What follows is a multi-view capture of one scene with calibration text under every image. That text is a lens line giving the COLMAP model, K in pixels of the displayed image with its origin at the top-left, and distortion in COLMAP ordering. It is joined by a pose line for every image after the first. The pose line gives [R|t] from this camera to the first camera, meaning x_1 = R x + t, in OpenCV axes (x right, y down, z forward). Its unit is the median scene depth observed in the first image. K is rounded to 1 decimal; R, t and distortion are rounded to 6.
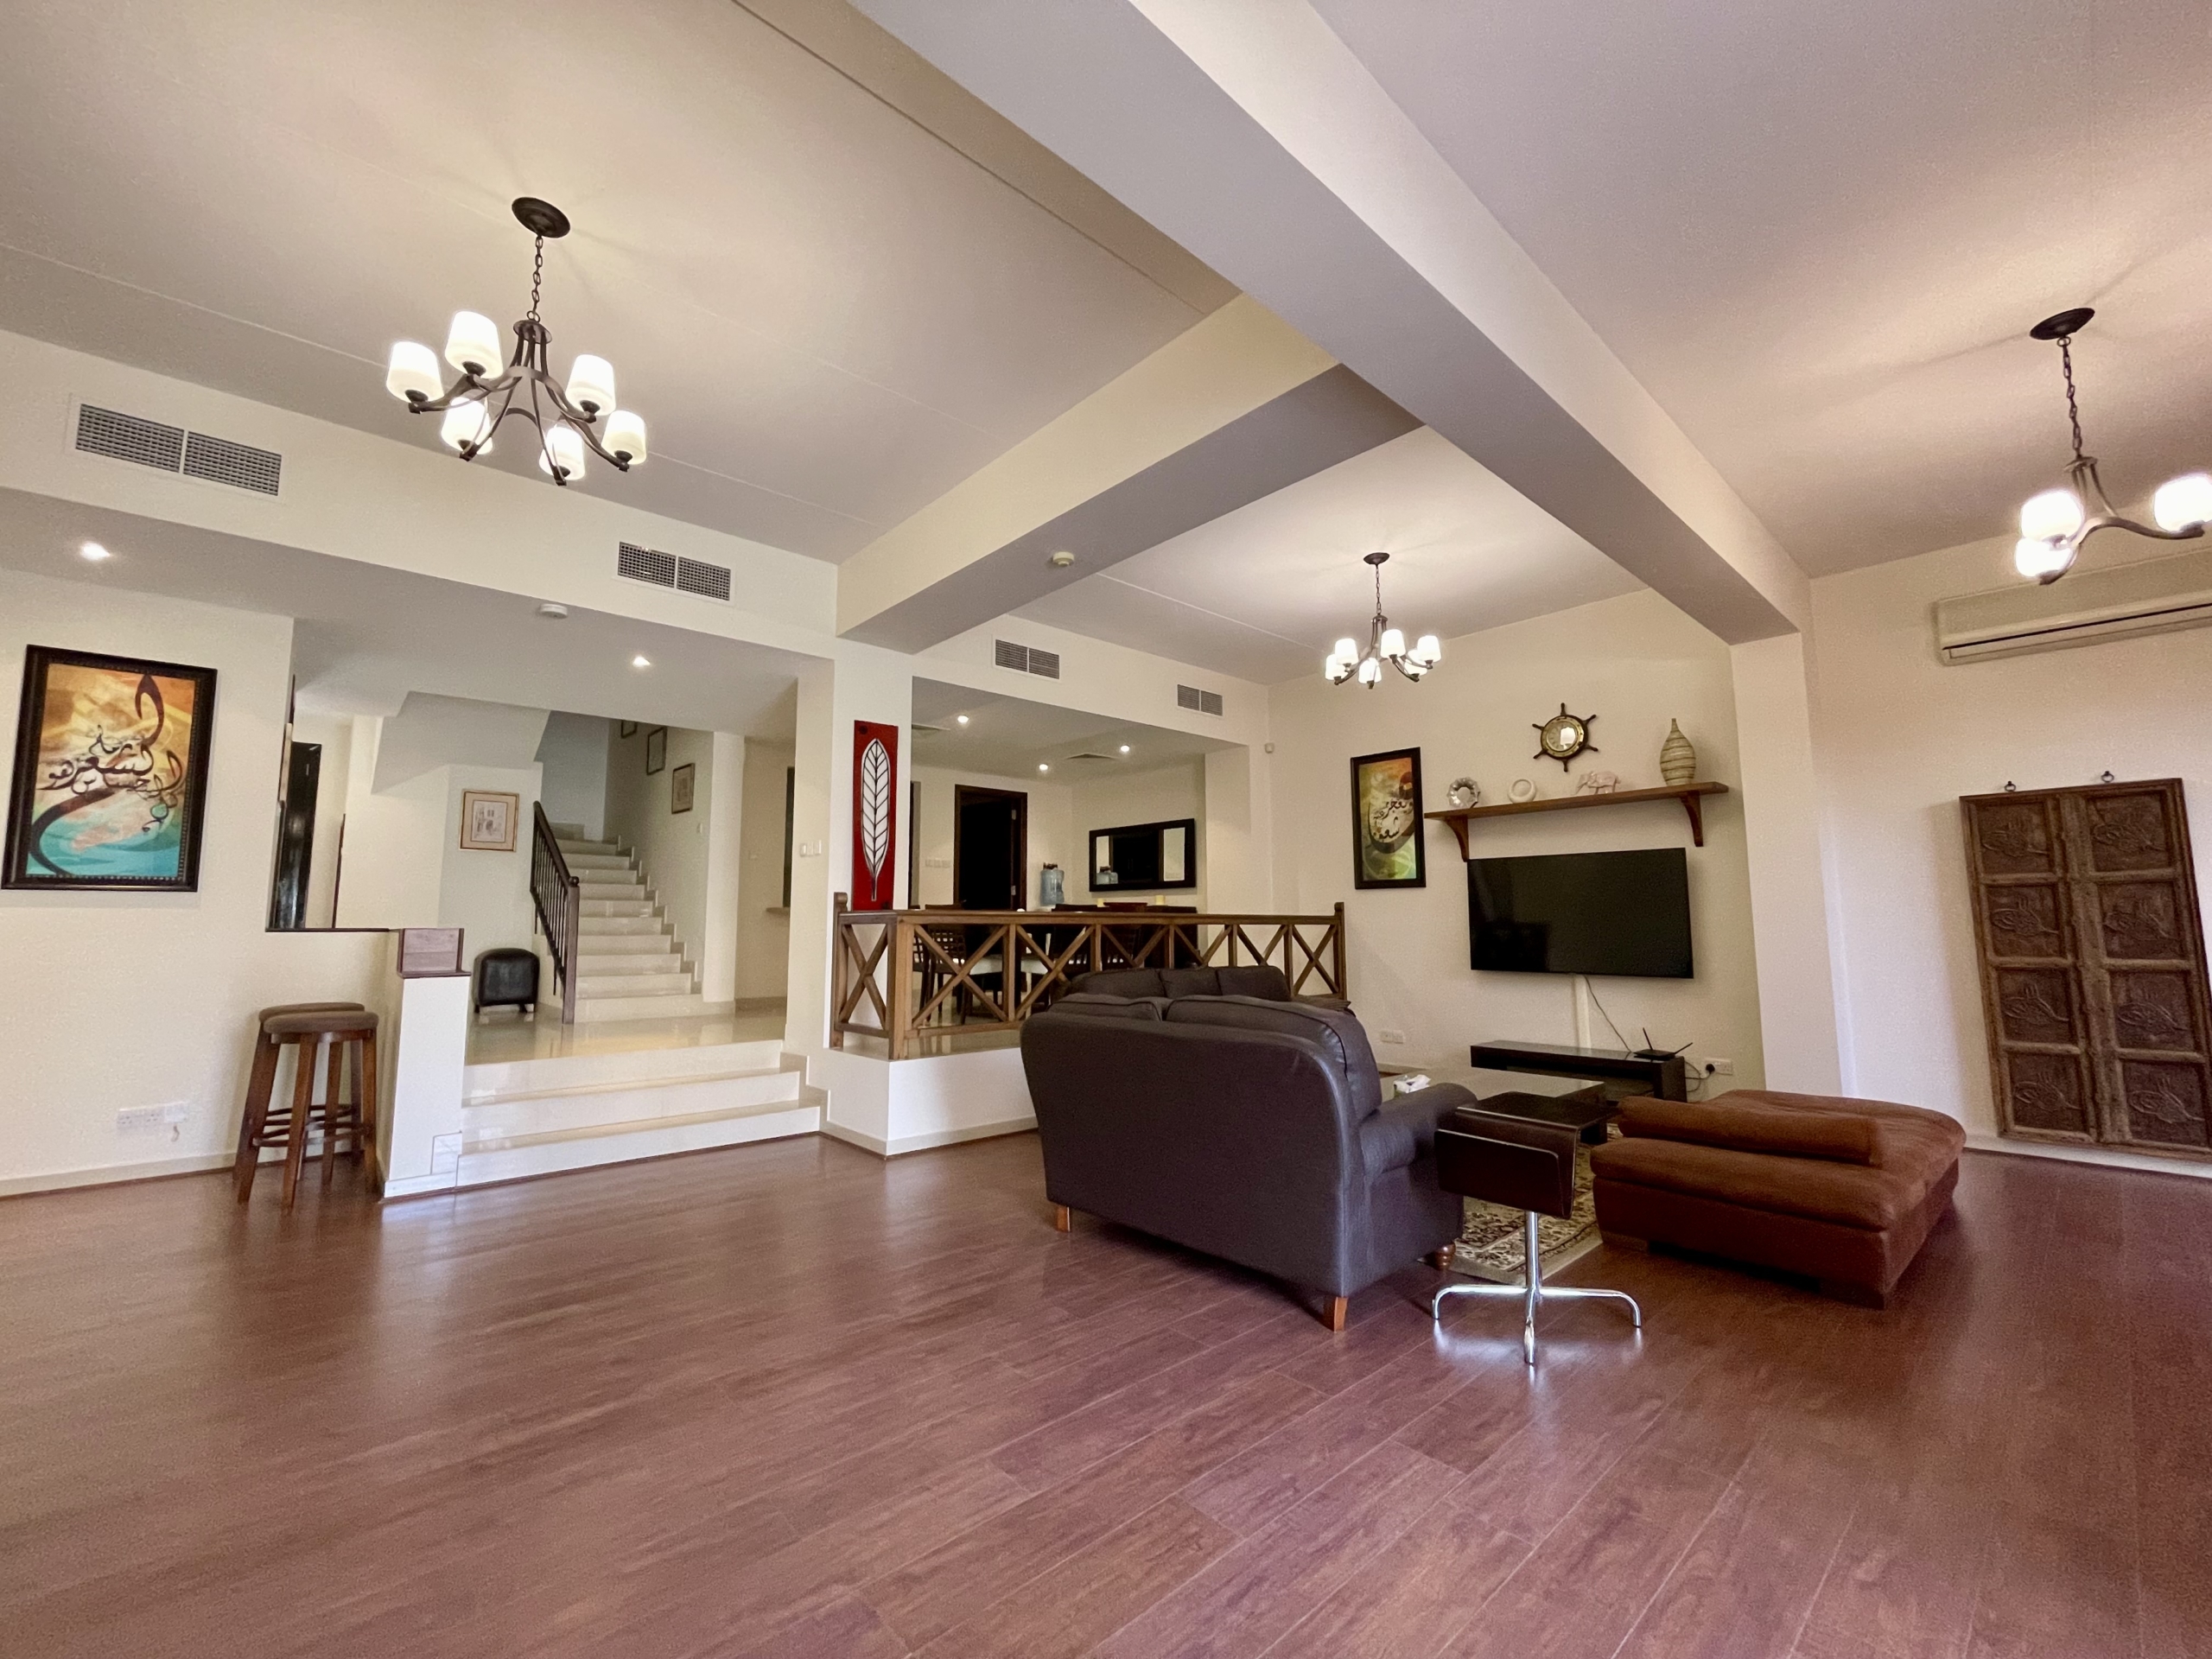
lens RADIAL K [[899.2, 0, 1100.7], [0, 899.2, 833.5], [0, 0, 1]] dist [0.000460, 0.000063]
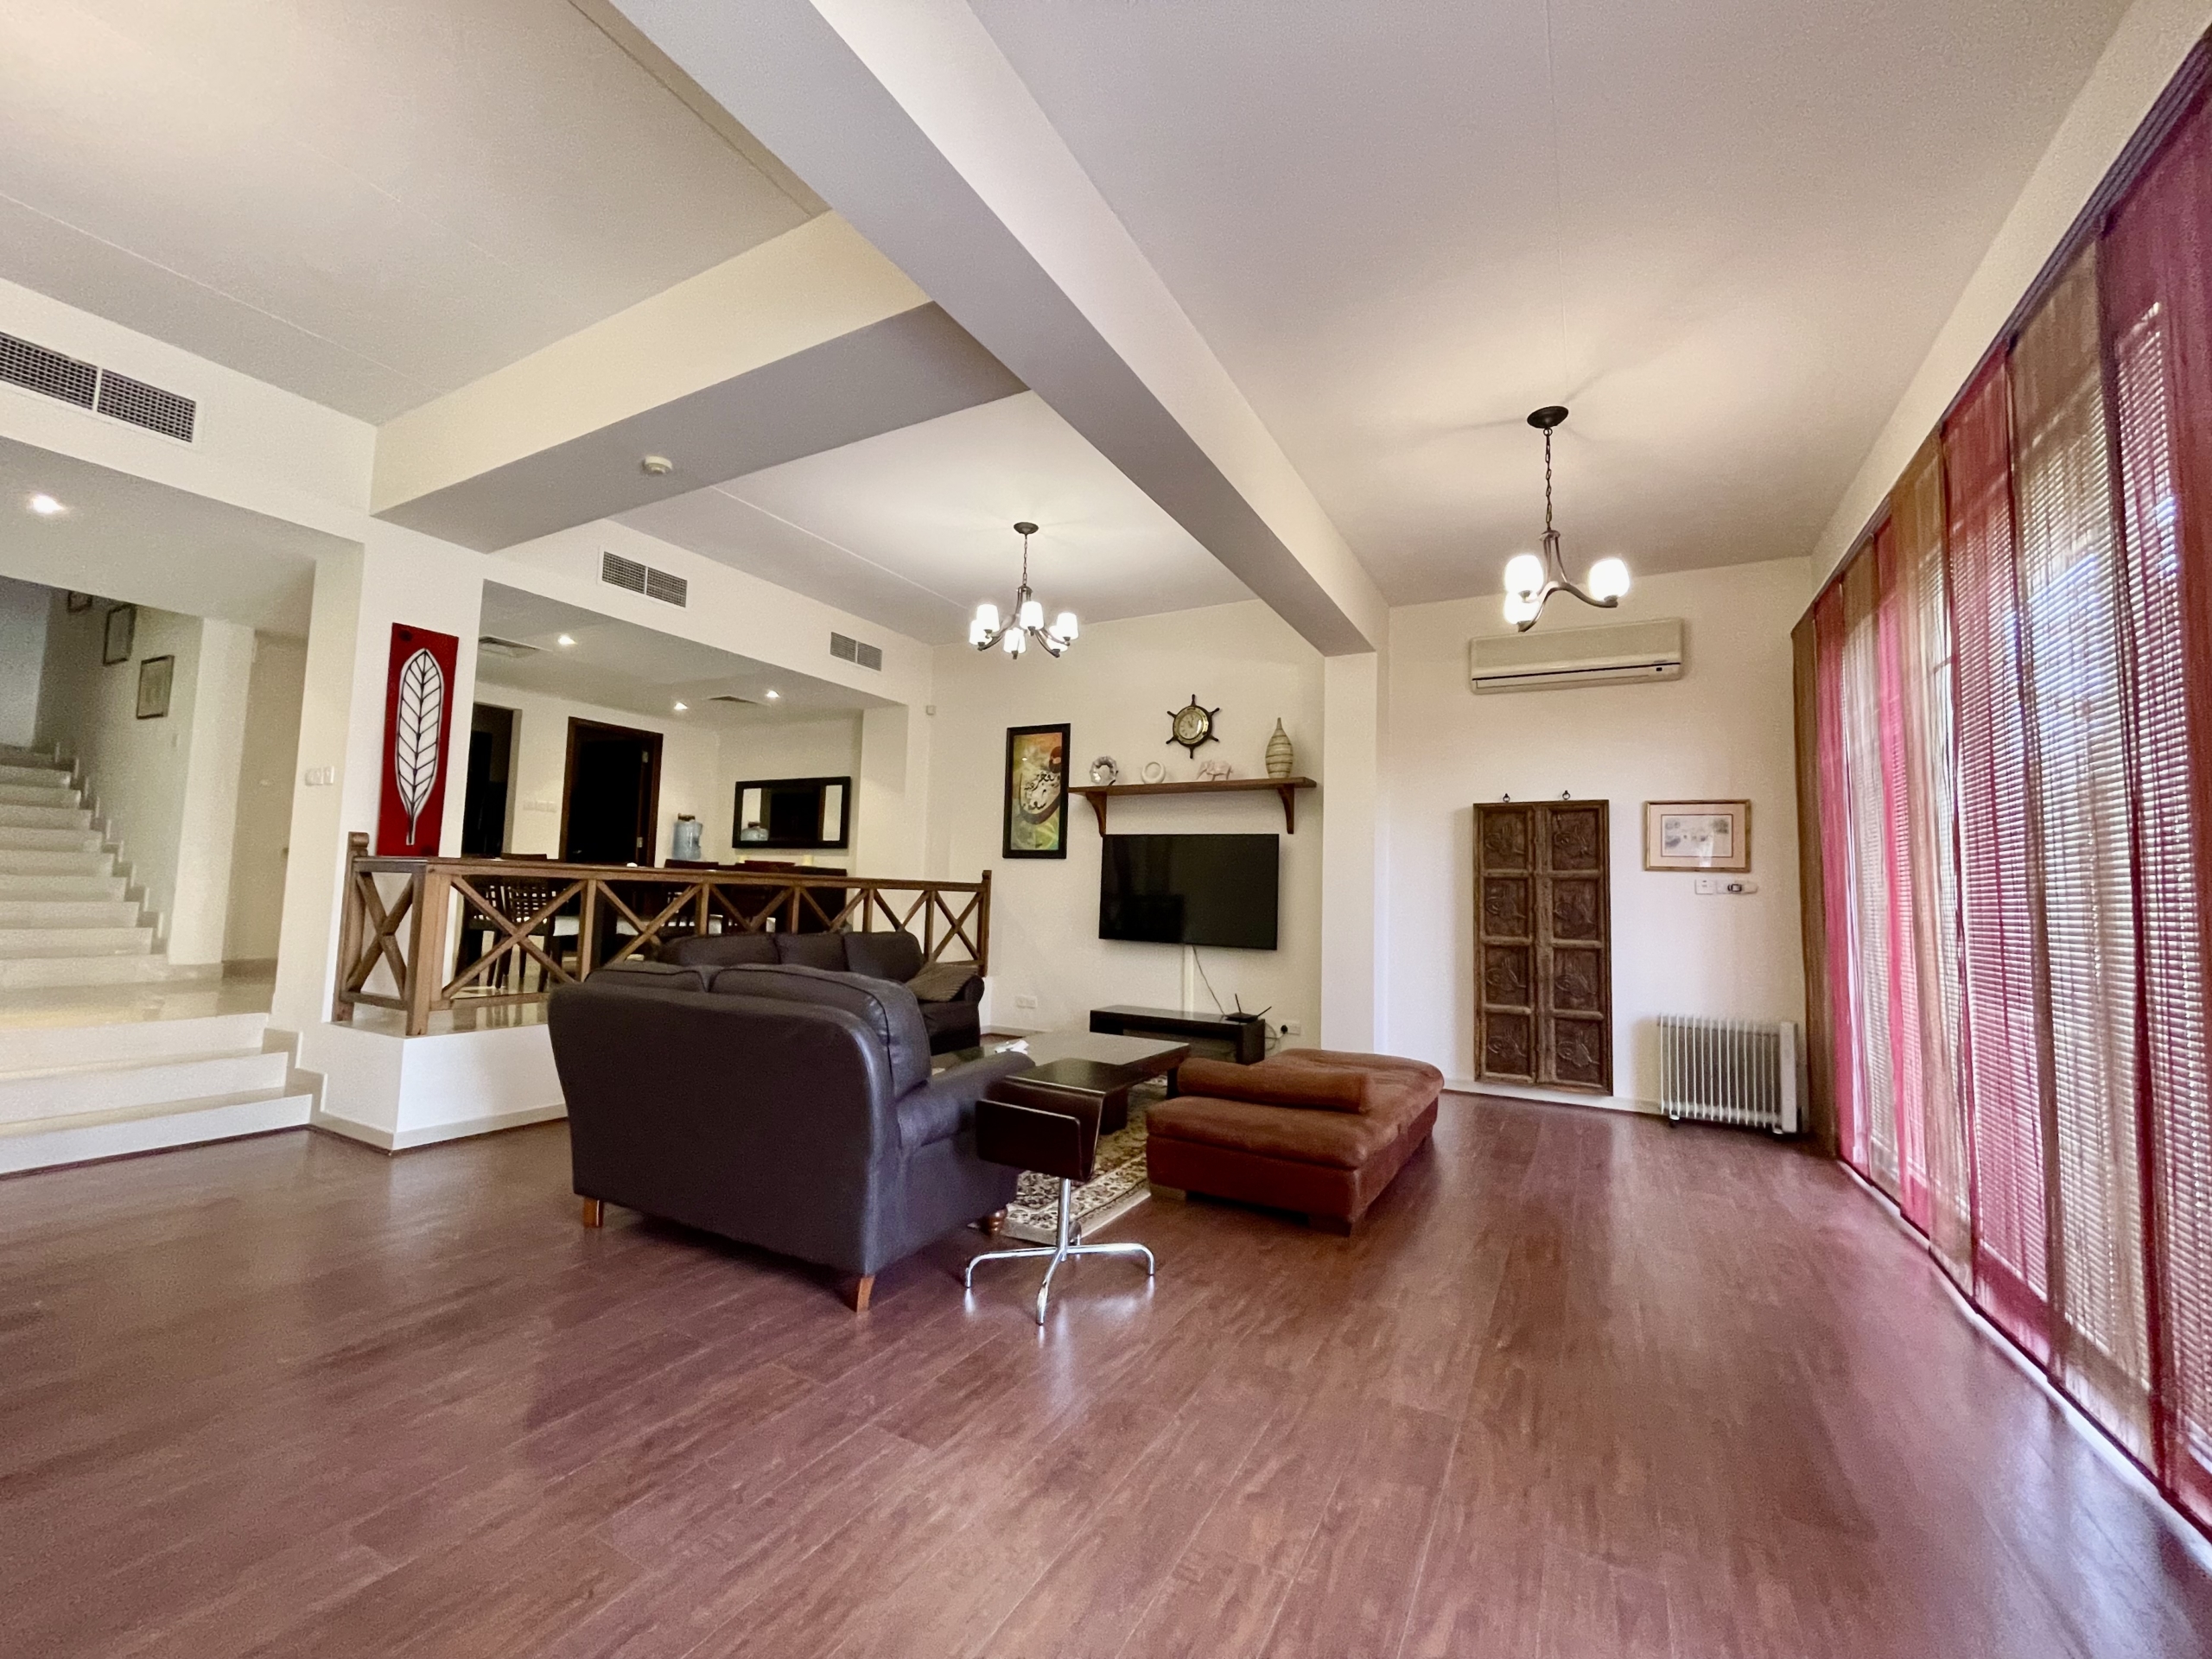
lens RADIAL K [[899.2, 0, 1099.3], [0, 899.2, 833.0], [0, 0, 1]] dist [0.000460, 0.000063]
pose [[0.944336, 0.054321, 0.324467, 0.080764], [-0.066707, 0.997403, 0.027165, -0.000956], [-0.322148, -0.047297, 0.945507, 0.014656]]
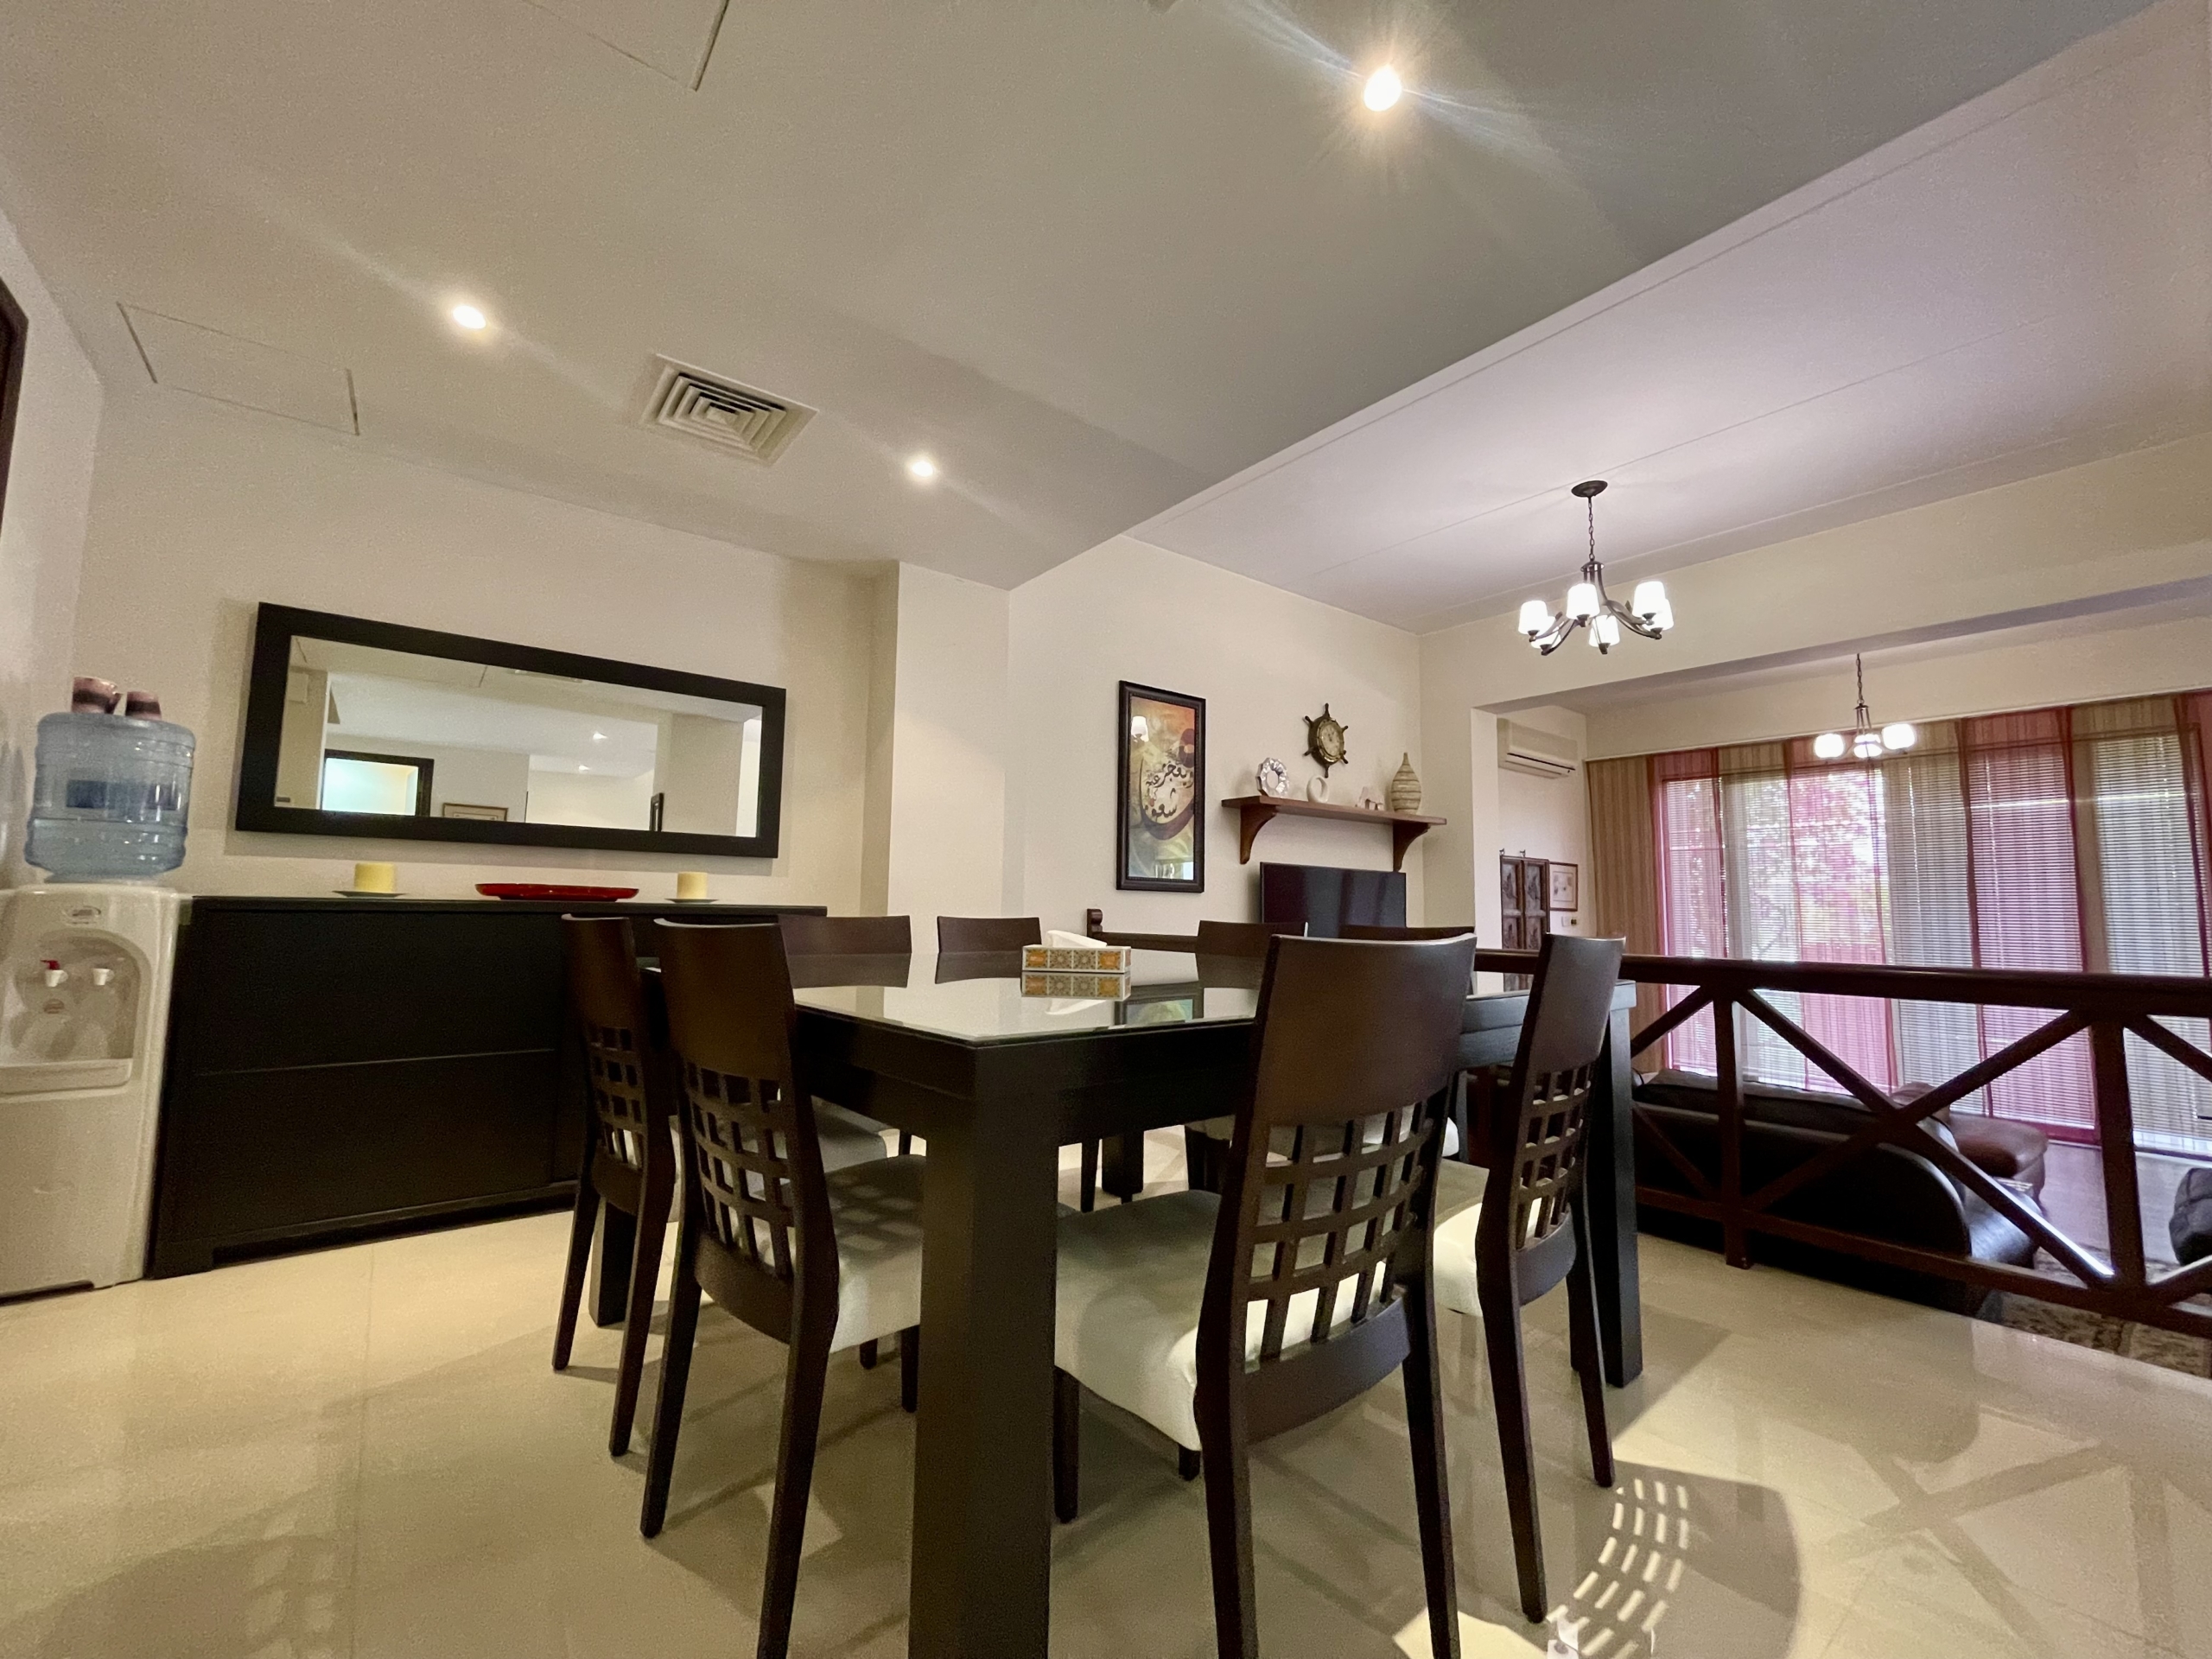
lens RADIAL K [[899.2, 0, 1103.1], [0, 899.2, 815.5], [0, 0, 1]] dist [0.000460, 0.000063]
pose [[0.056523, 0.110842, 0.992229, -0.480976], [-0.117136, 0.987691, -0.103663, 0.109082], [-0.991506, -0.110366, 0.068810, 1.389089]]
